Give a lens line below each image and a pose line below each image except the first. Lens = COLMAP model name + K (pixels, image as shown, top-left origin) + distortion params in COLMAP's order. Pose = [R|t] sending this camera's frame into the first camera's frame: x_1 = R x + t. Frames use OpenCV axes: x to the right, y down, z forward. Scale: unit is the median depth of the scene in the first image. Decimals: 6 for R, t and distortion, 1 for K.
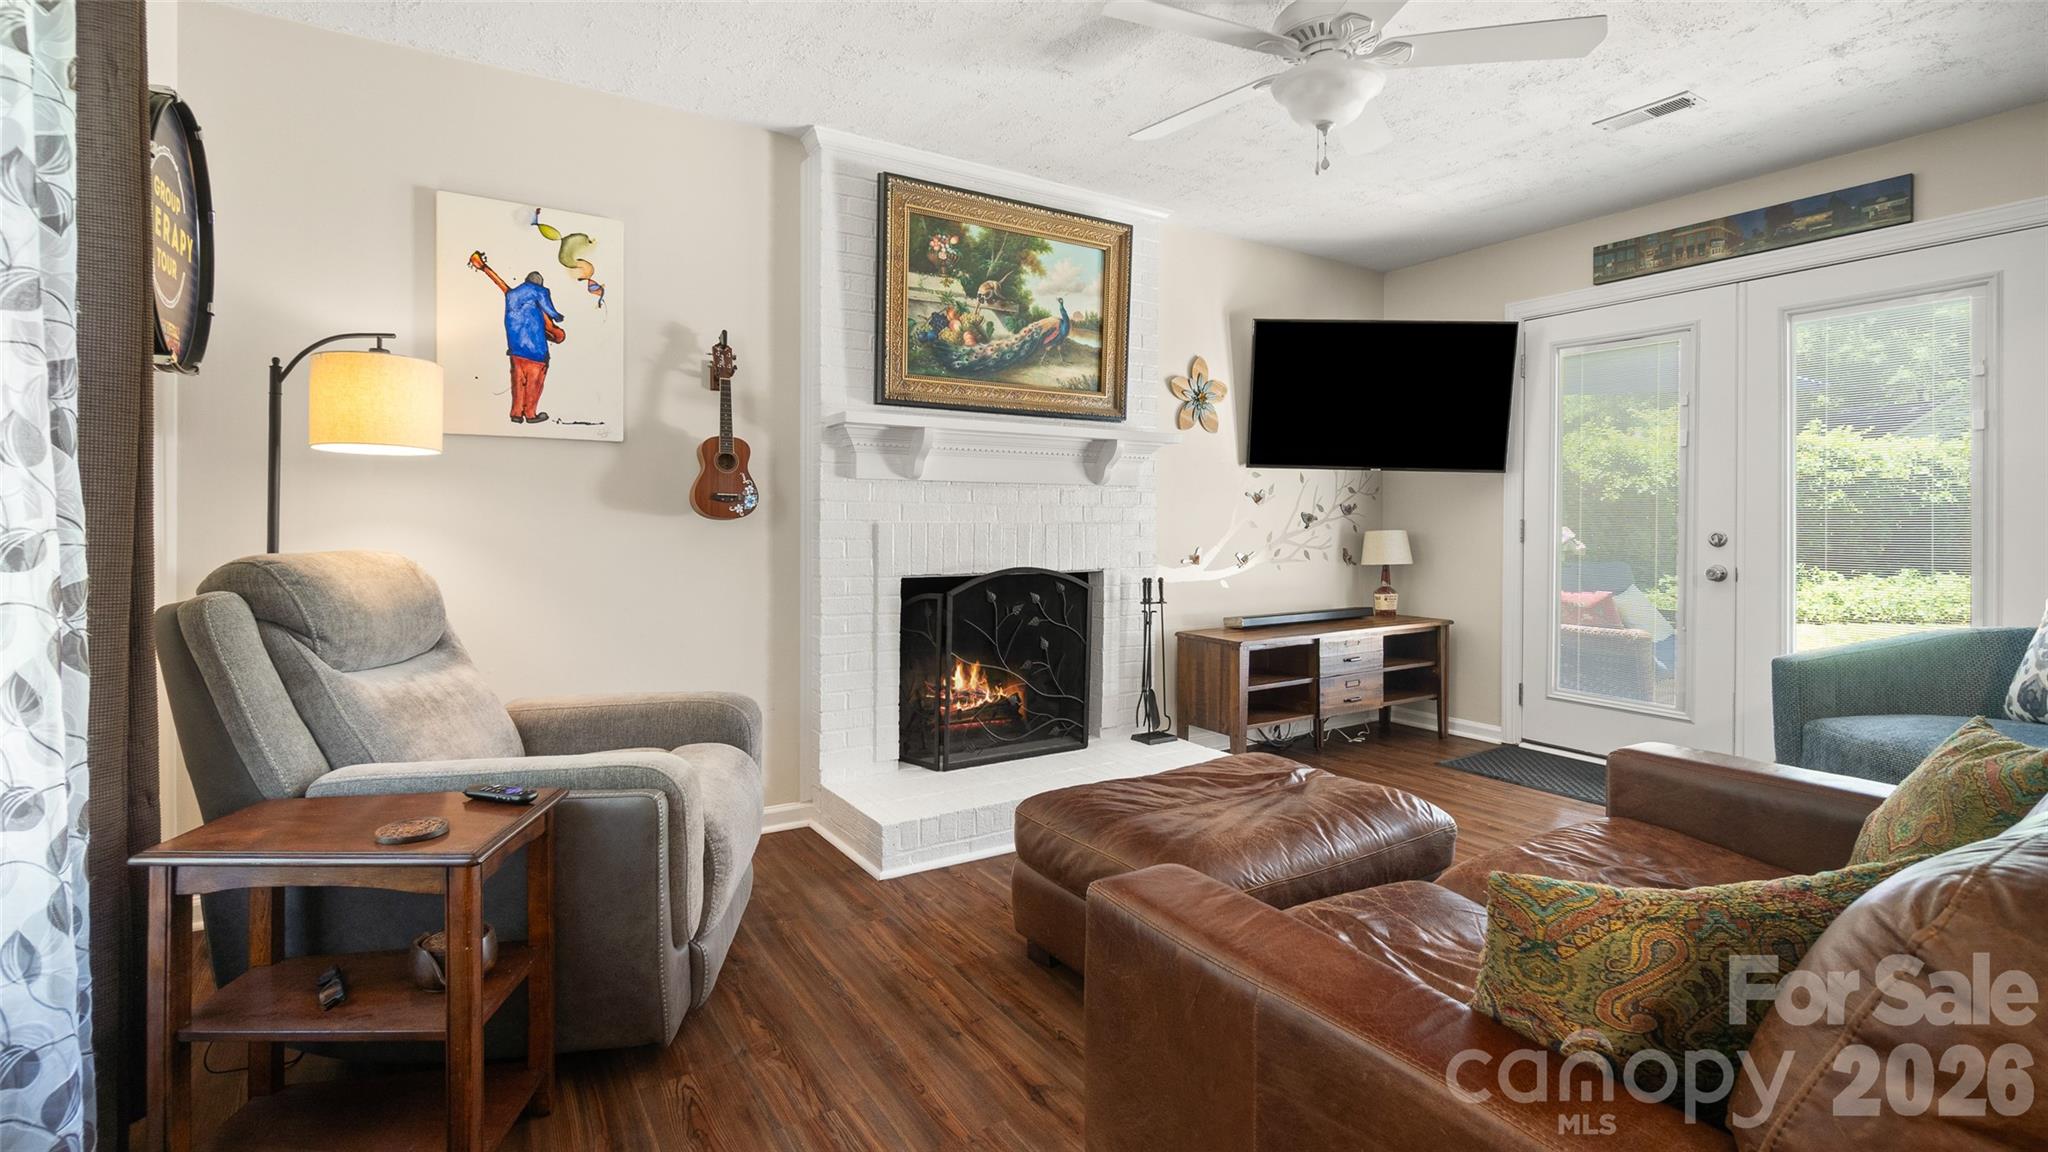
lens RADIAL K [[935.6, 0, 1022.2], [0, 935.6, 525.8], [0, 0, 1]] dist [0.002195, 0.000040]
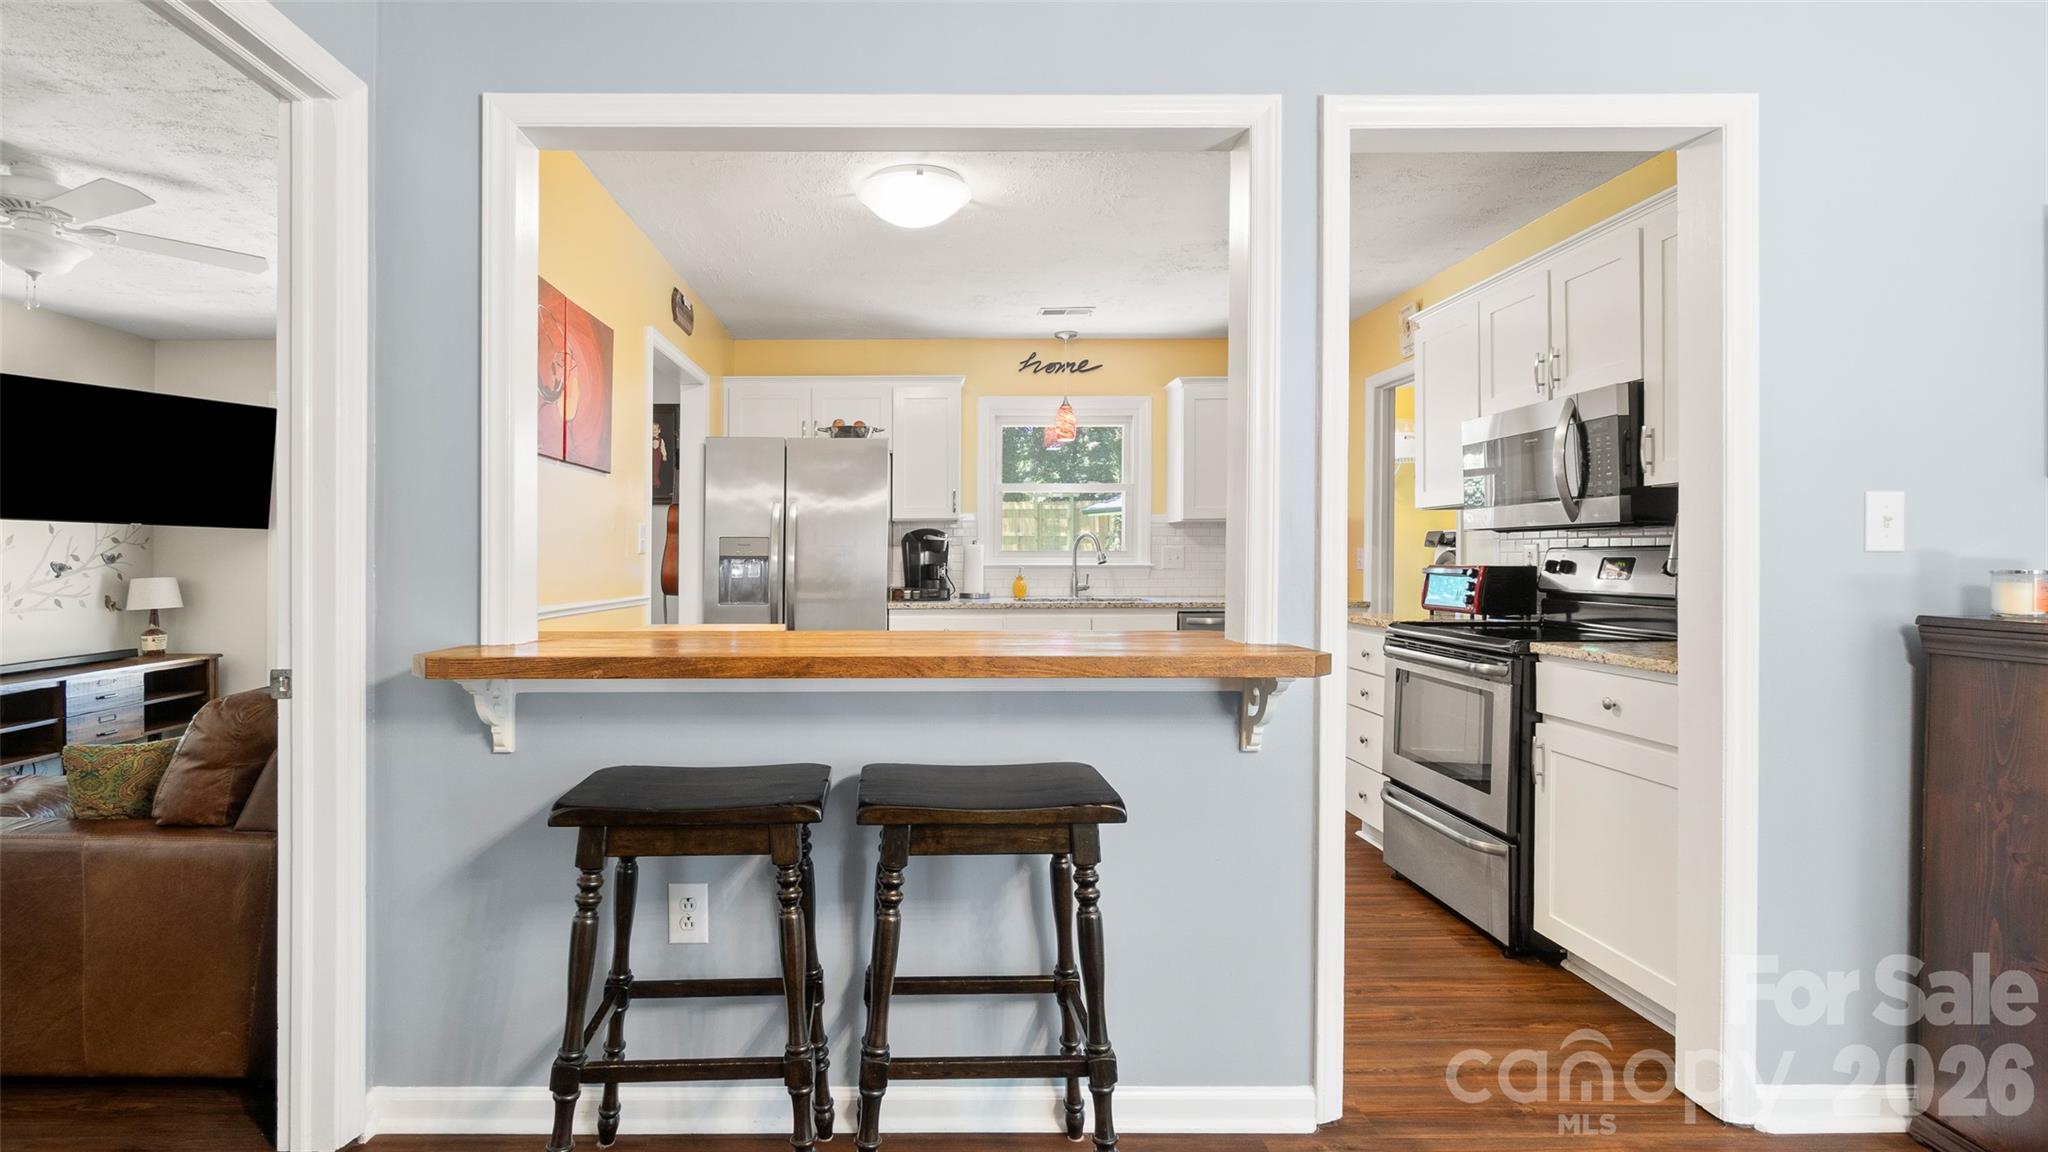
lens RADIAL K [[942.1, 0, 933.4], [0, 942.1, 550.6], [0, 0, 1]] dist [-0.000723, 0.000141]
pose [[0.537022, 0.001981, 0.843566, -0.069064], [0.007726, 0.999944, -0.007267, -0.015668], [-0.843533, 0.010420, 0.536976, -0.480909]]
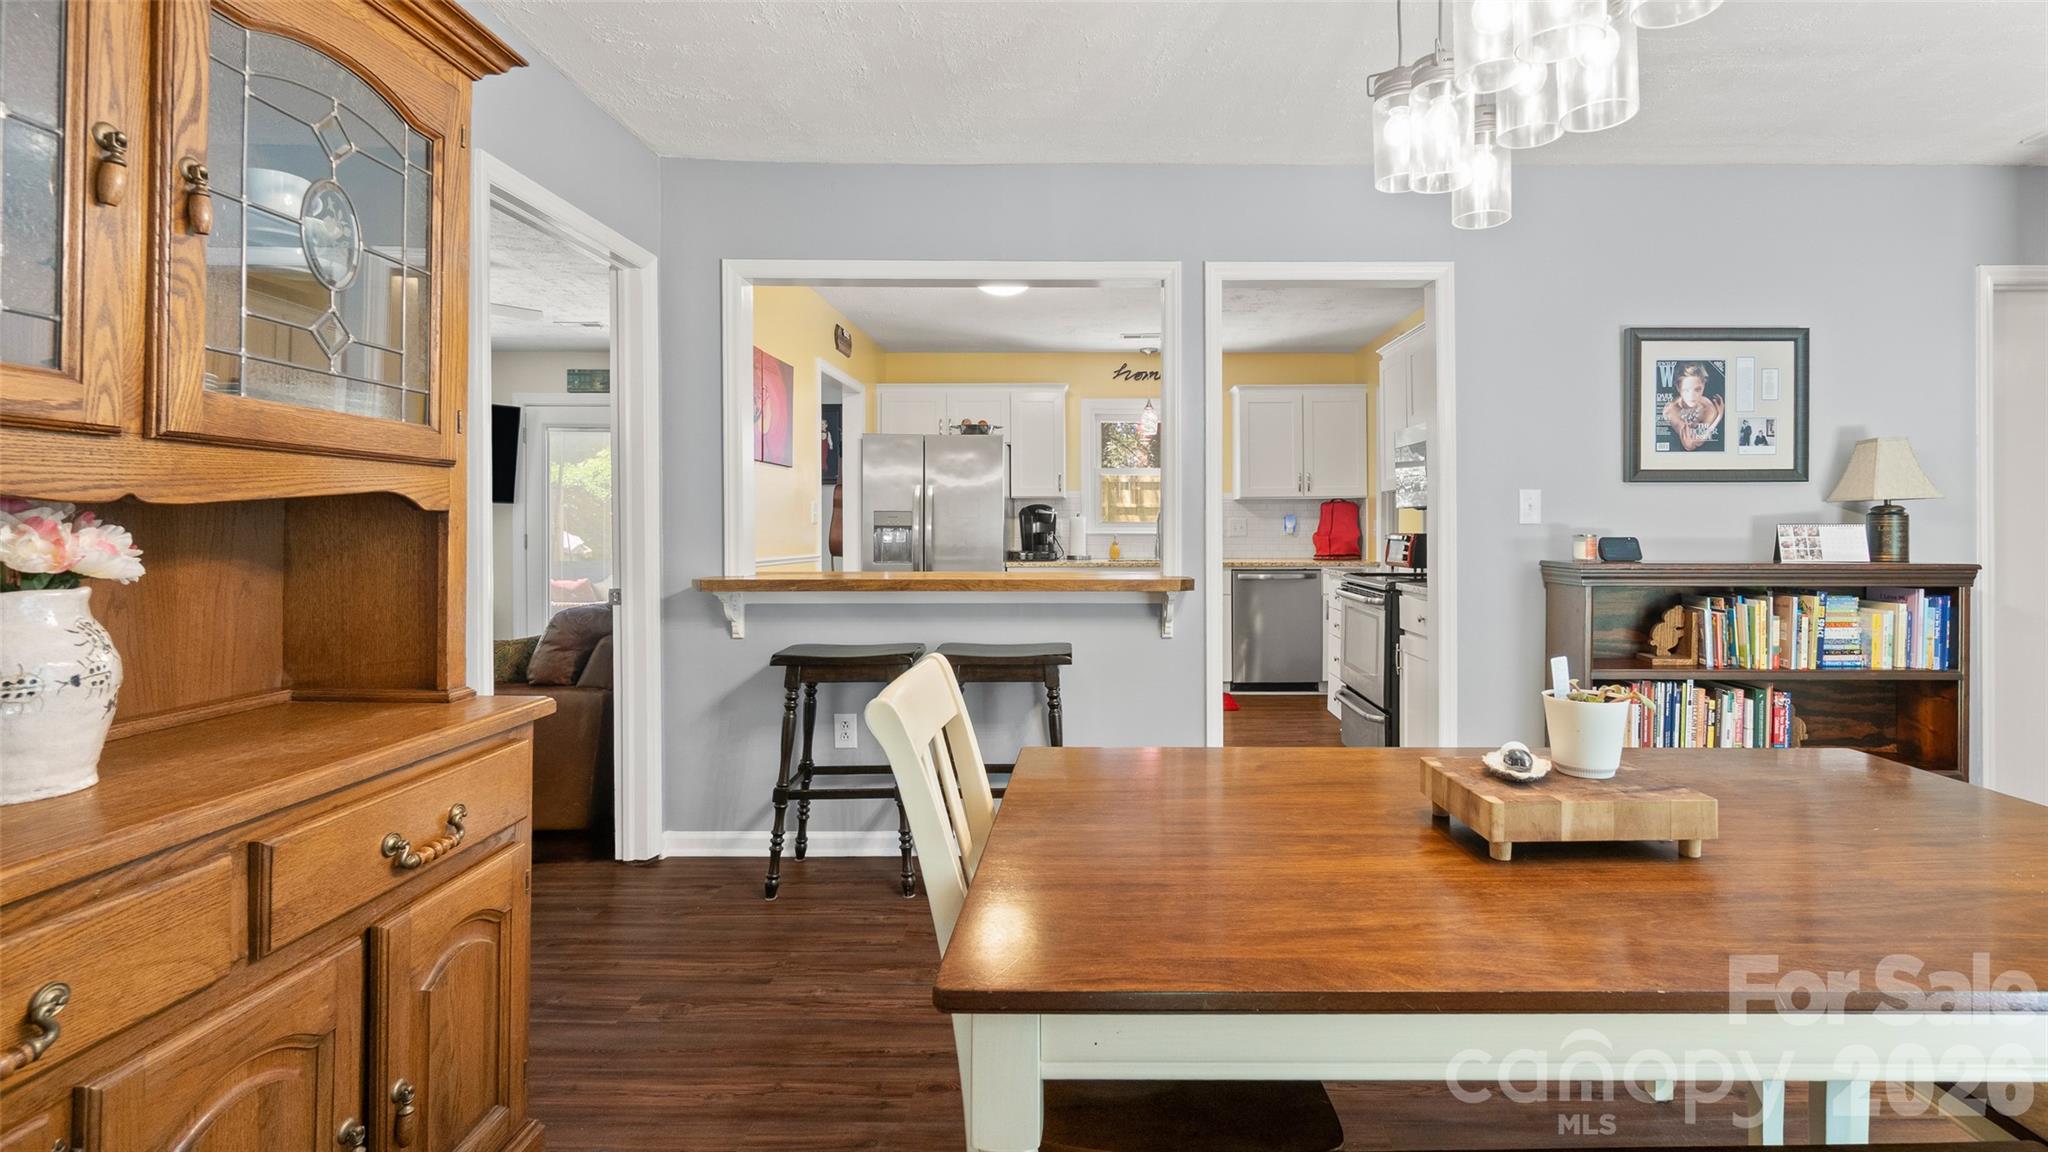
lens RADIAL K [[861.8, 0, 1086.6], [0, 861.8, 557.1], [0, 0, 1]] dist [-0.000454, -0.000007]
pose [[0.530137, -0.032389, 0.847293, -0.229616], [0.005704, 0.999384, 0.034633, -0.014681], [-0.847893, -0.013527, 0.529995, -0.665233]]
